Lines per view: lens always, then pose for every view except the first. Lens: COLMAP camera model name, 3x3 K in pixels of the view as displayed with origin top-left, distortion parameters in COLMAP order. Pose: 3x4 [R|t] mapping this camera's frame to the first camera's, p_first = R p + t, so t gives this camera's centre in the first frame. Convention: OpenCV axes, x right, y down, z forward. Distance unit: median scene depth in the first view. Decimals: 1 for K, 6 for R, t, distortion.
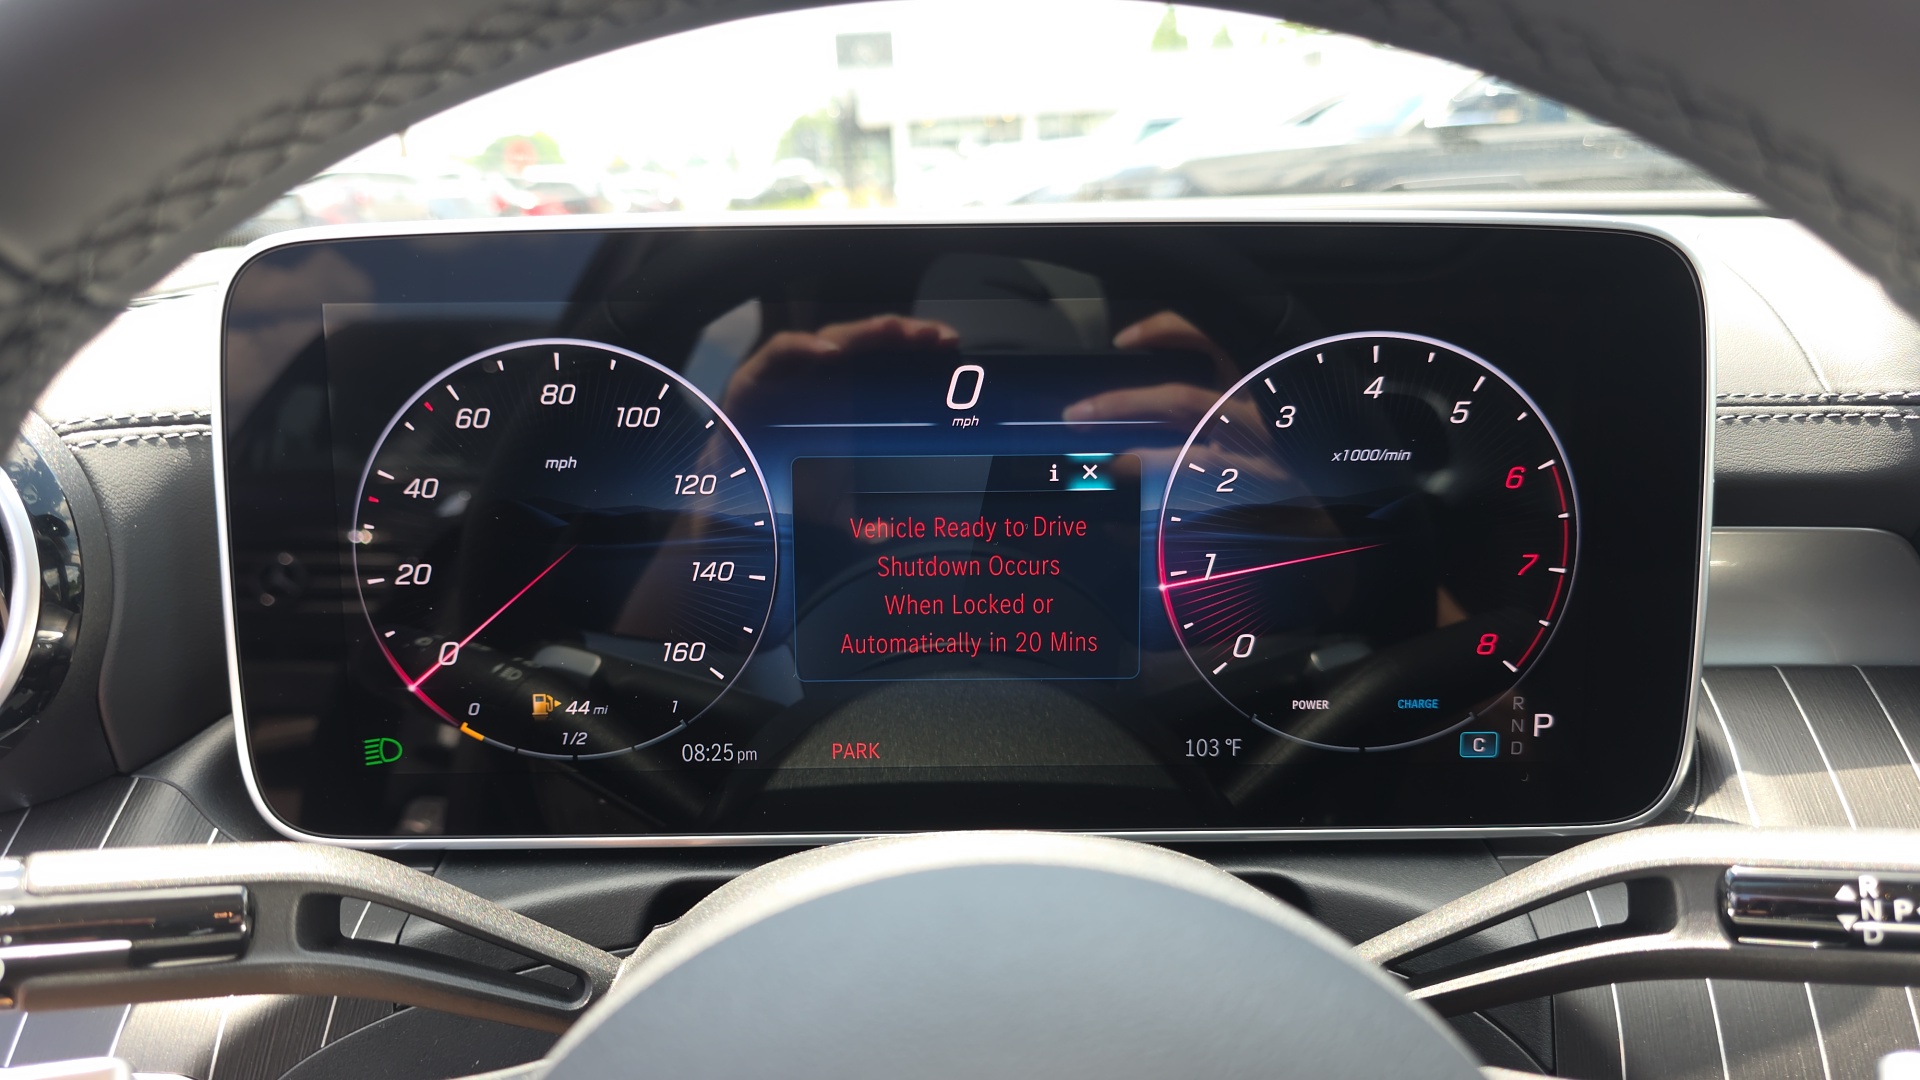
lens RADIAL K [[1346.5, 0, 953.2], [0, 1346.5, 572.9], [0, 0, 1]] dist [0.025155, -0.002121]
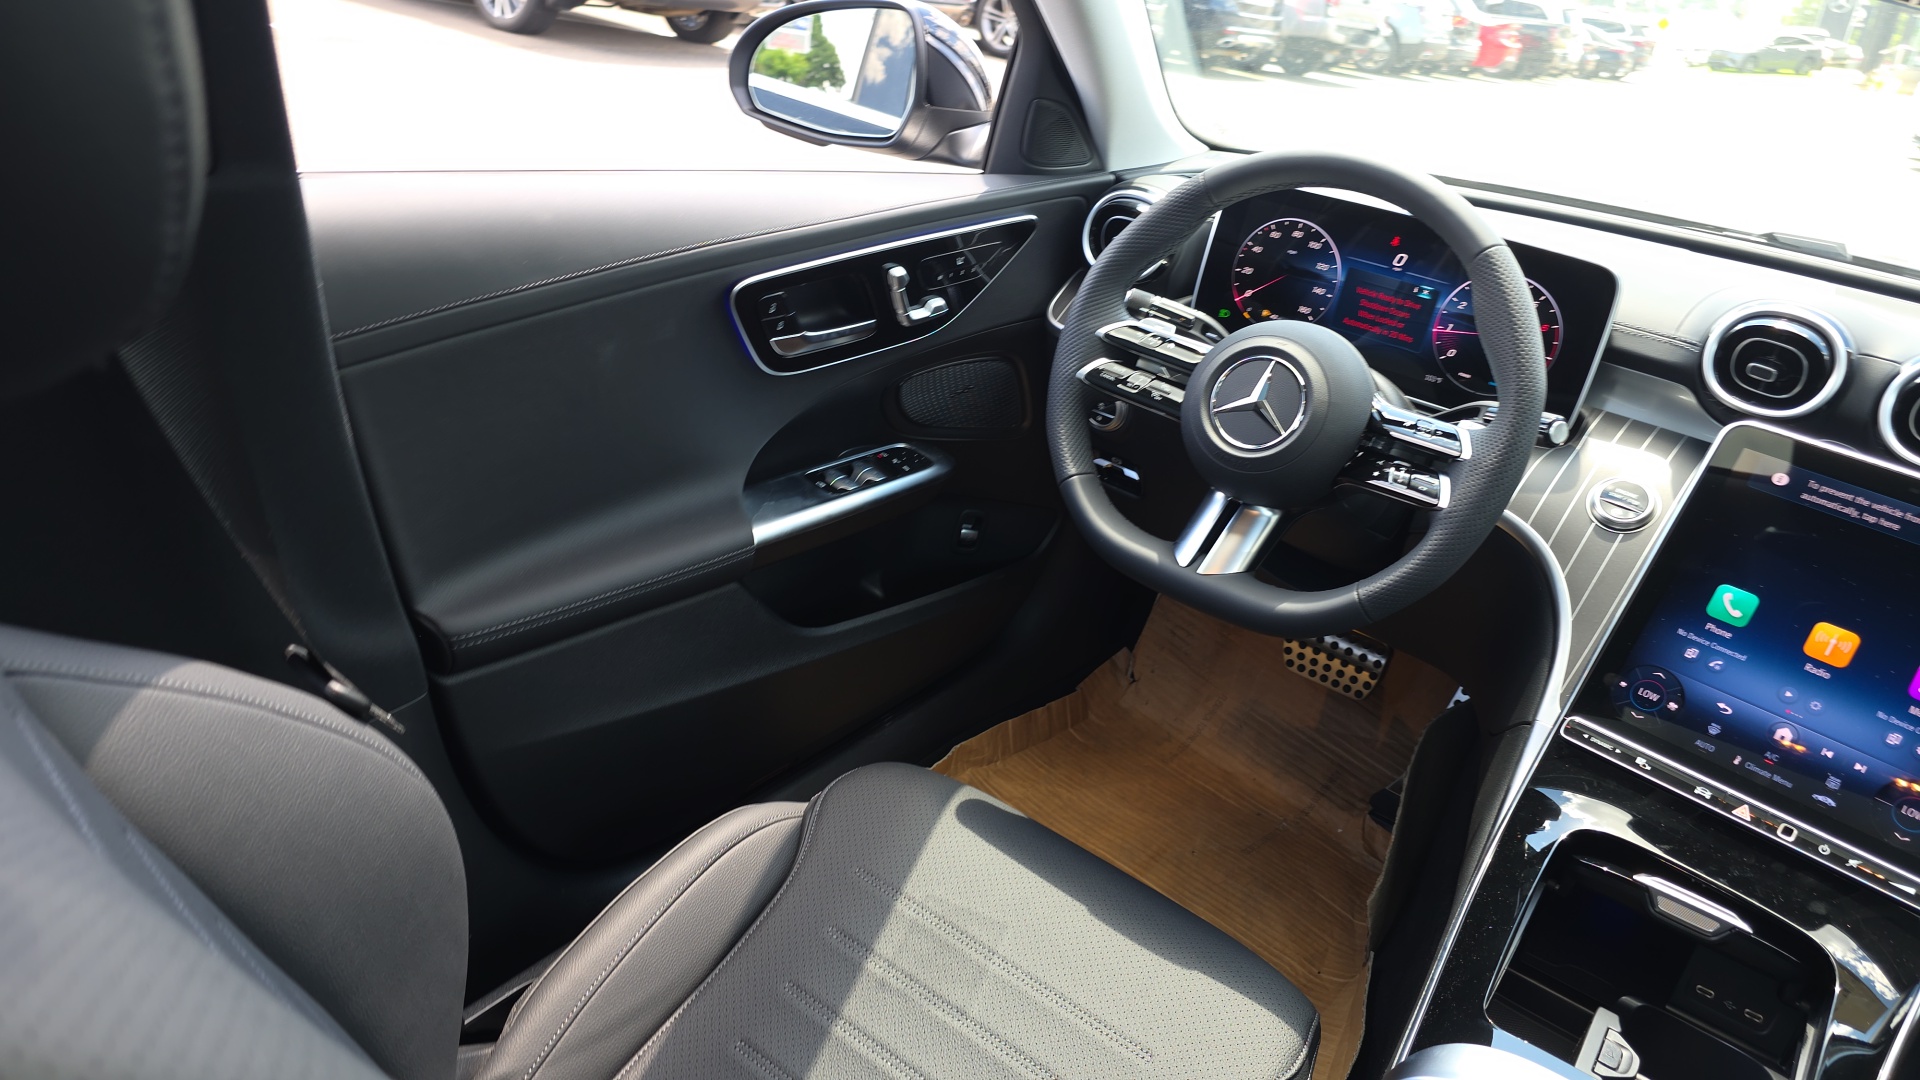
lens RADIAL K [[1290.5, 0, 993.2], [0, 1290.5, 514.9], [0, 0, 1]] dist [0.060922, -0.062154]
pose [[0.789515, 0.359840, -0.497173, 1.113906], [-0.310075, 0.932963, 0.182850, 0.199611], [0.529641, 0.009798, 0.848165, -2.506964]]
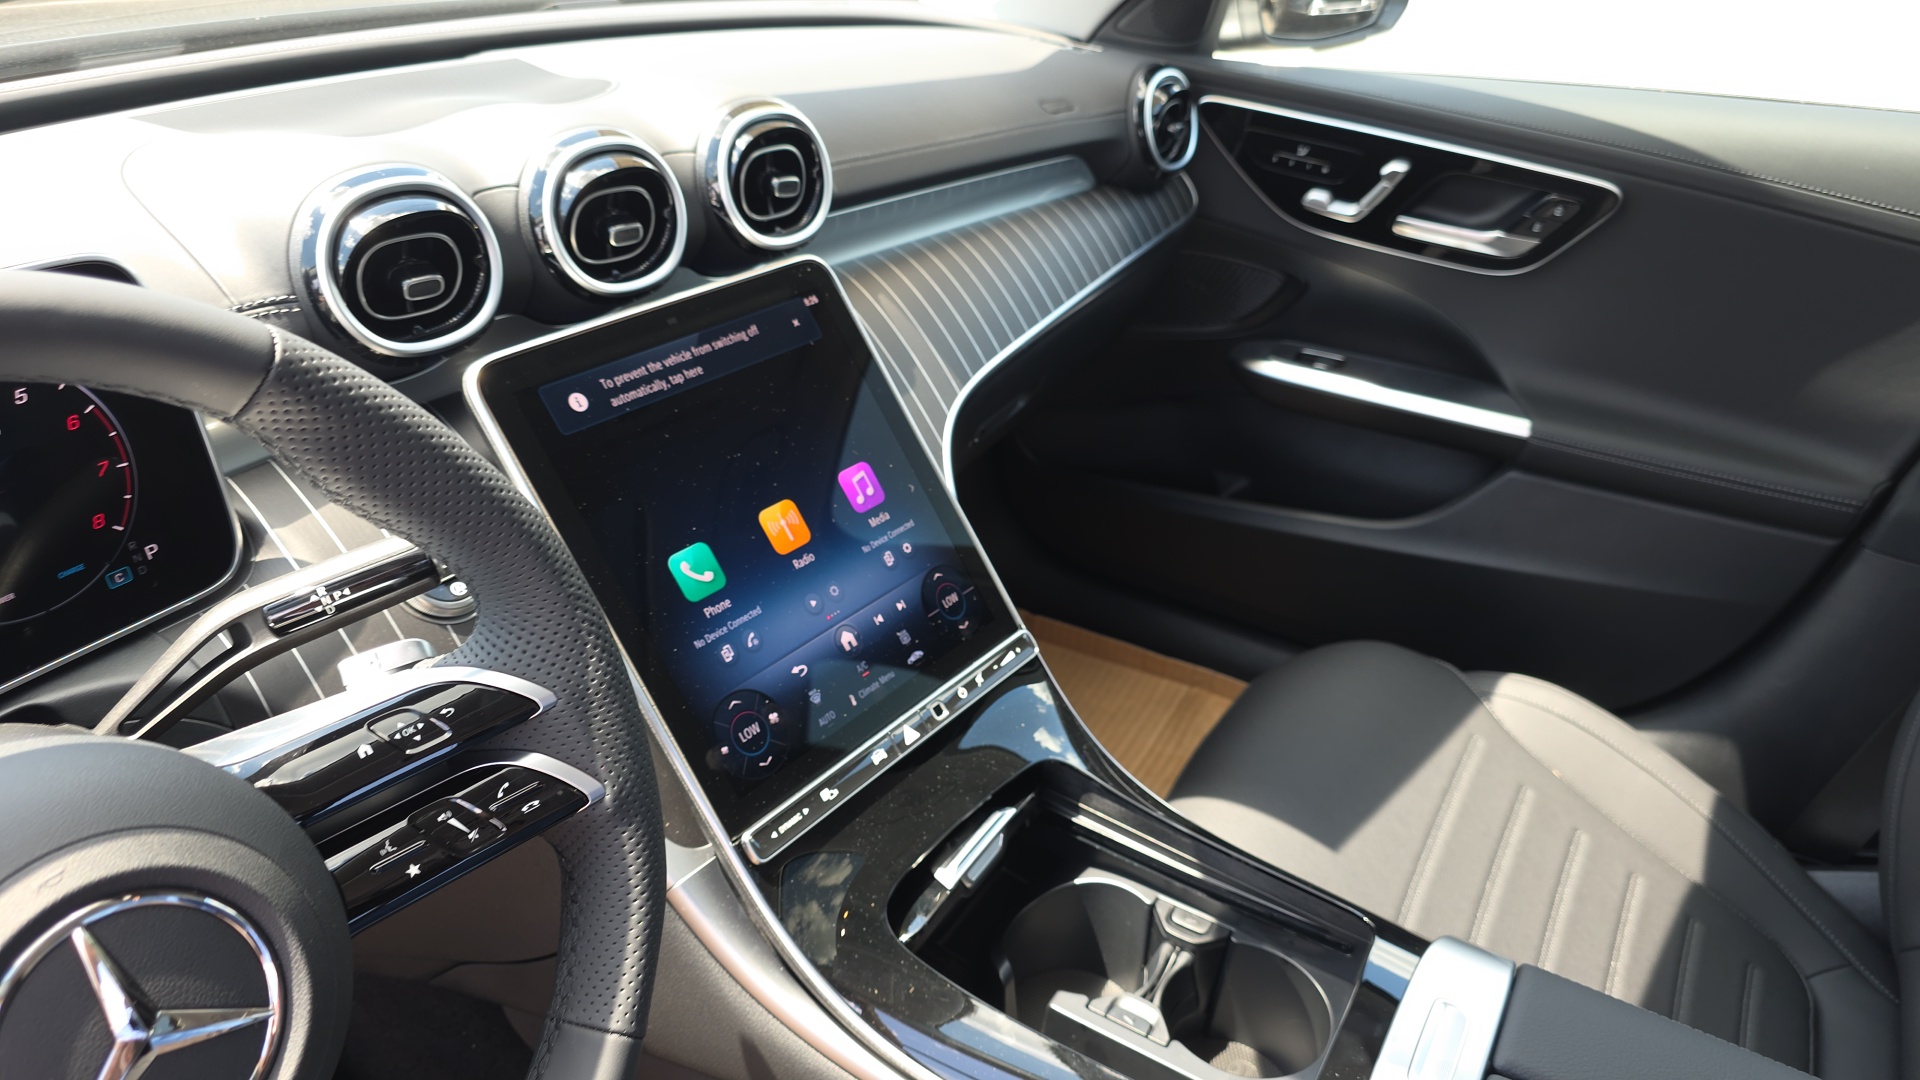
lens RADIAL K [[1320.8, 0, 980.0], [0, 1320.8, 540.1], [0, 0, 1]] dist [0.038682, -0.060011]
pose [[0.528132, -0.401725, 0.748127, -0.257205], [0.194715, 0.914834, 0.353786, -0.289752], [-0.826537, -0.041174, 0.561375, -0.795905]]
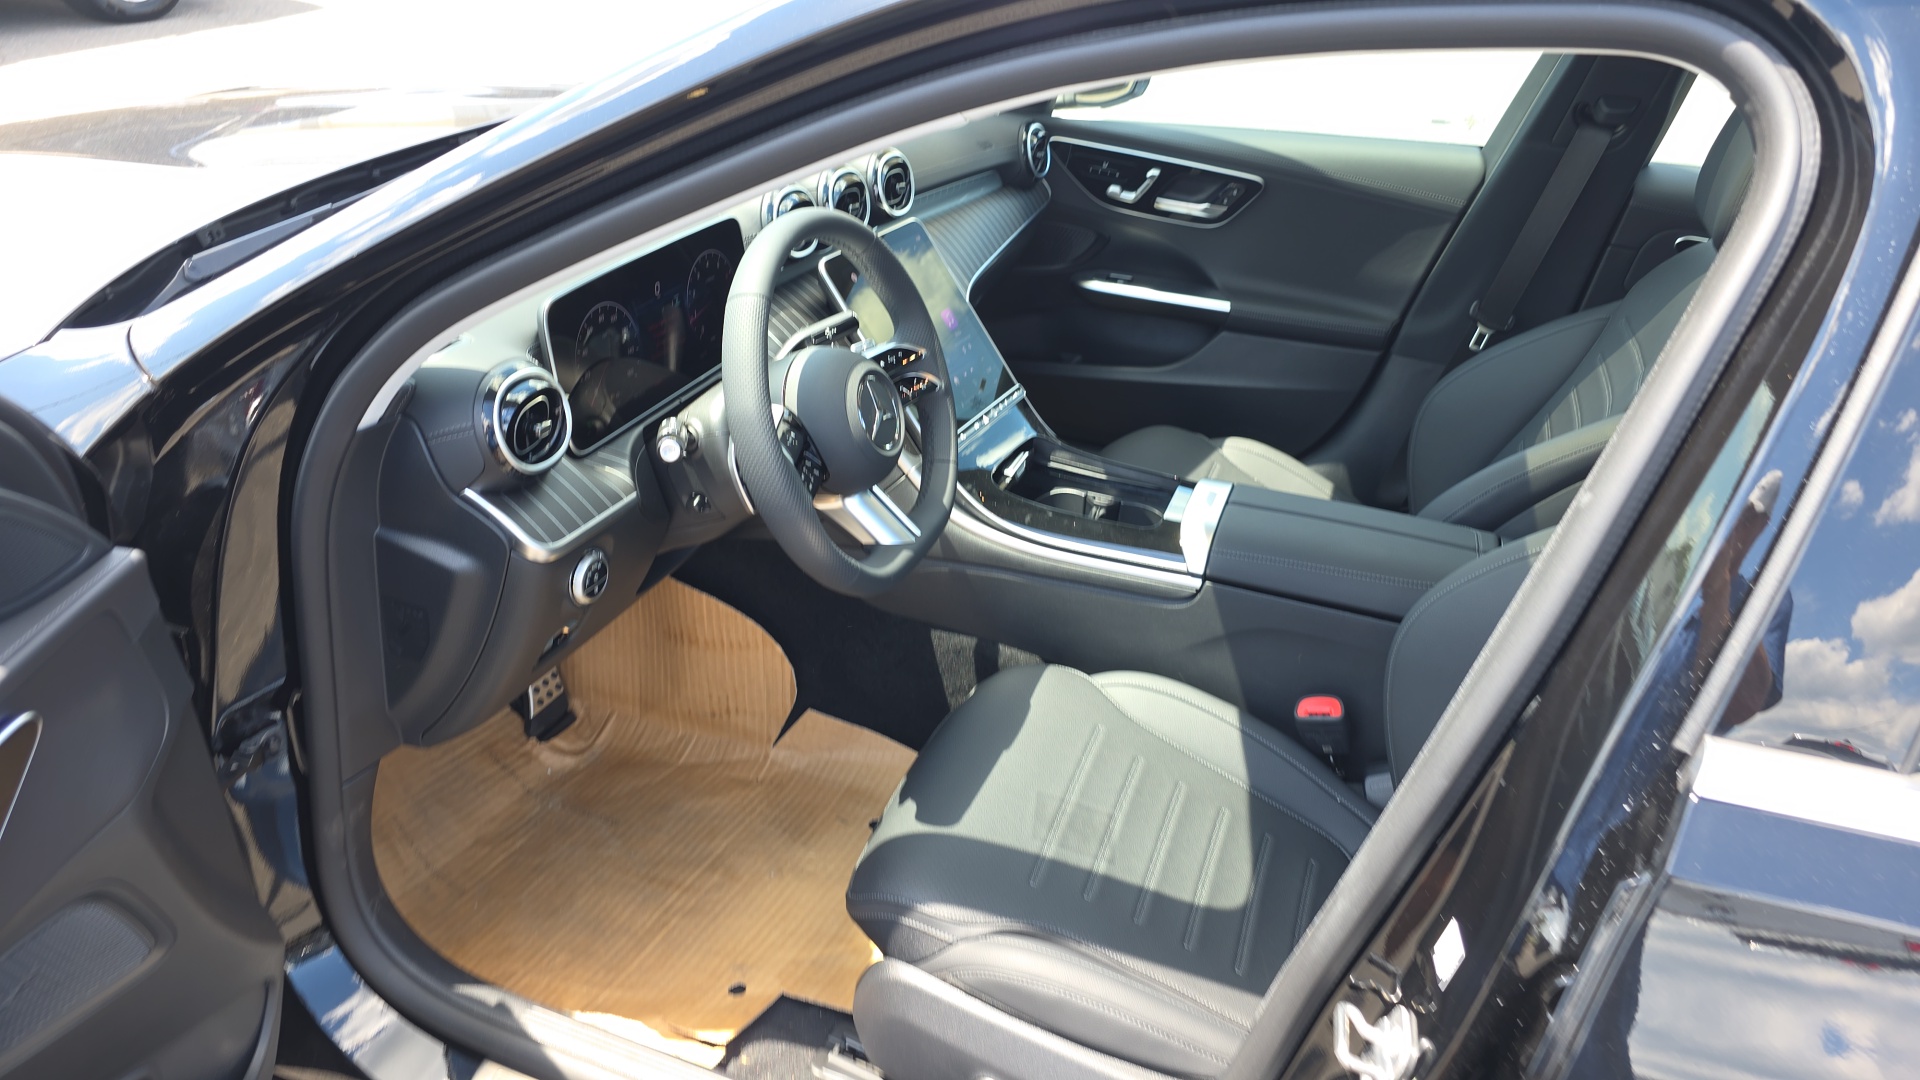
lens RADIAL K [[1227.8, 0, 960.0], [0, 1227.8, 540.0], [0, 0, 1]] dist [0.002804, 0.000226]
pose [[0.372451, -0.441061, 0.816545, -2.961224], [0.206342, 0.897181, 0.390499, -0.703308], [-0.904822, 0.023045, 0.425166, -1.417398]]
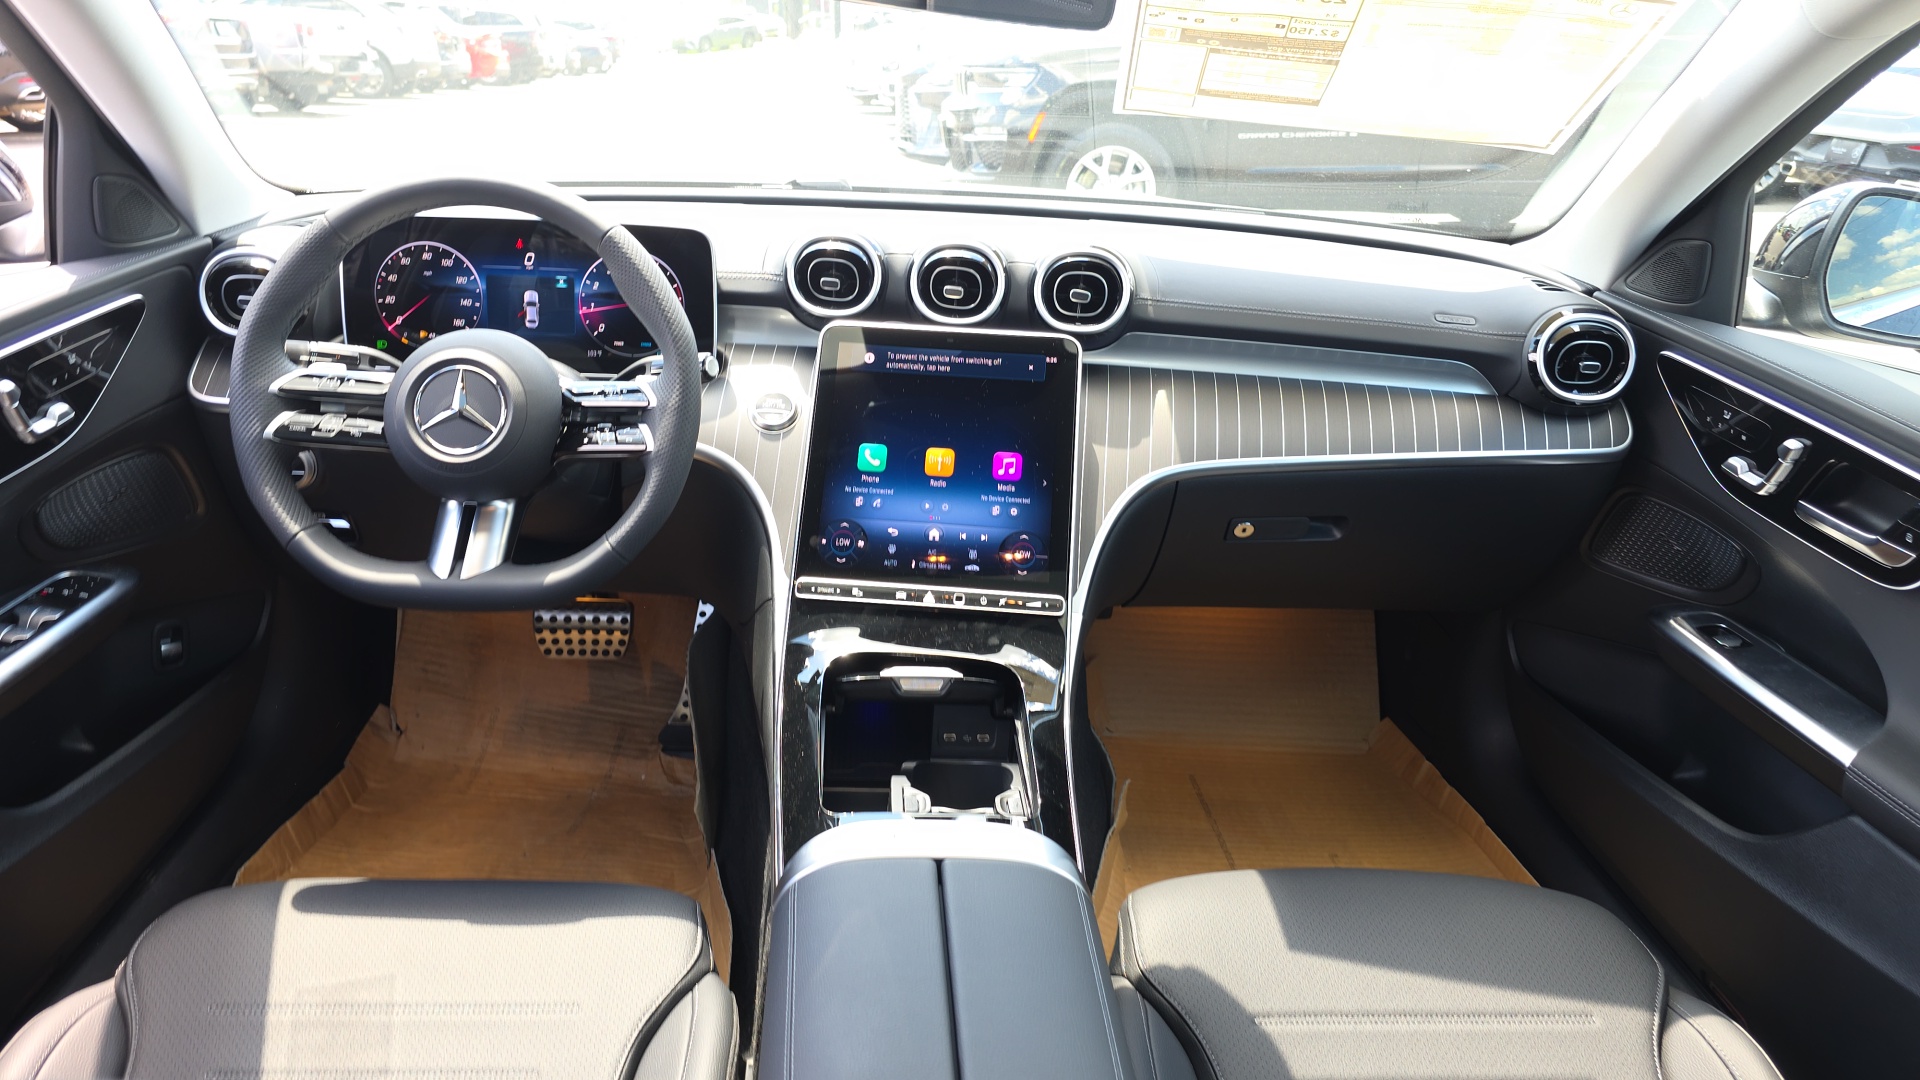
lens RADIAL K [[1290.3, 0, 929.0], [0, 1290.3, 501.7], [0, 0, 1]] dist [0.070114, -0.087756]
pose [[0.998598, 0.037416, 0.037437, 1.070058], [-0.039634, 0.997389, 0.060369, 0.300853], [-0.035080, -0.061769, 0.997474, -2.937154]]
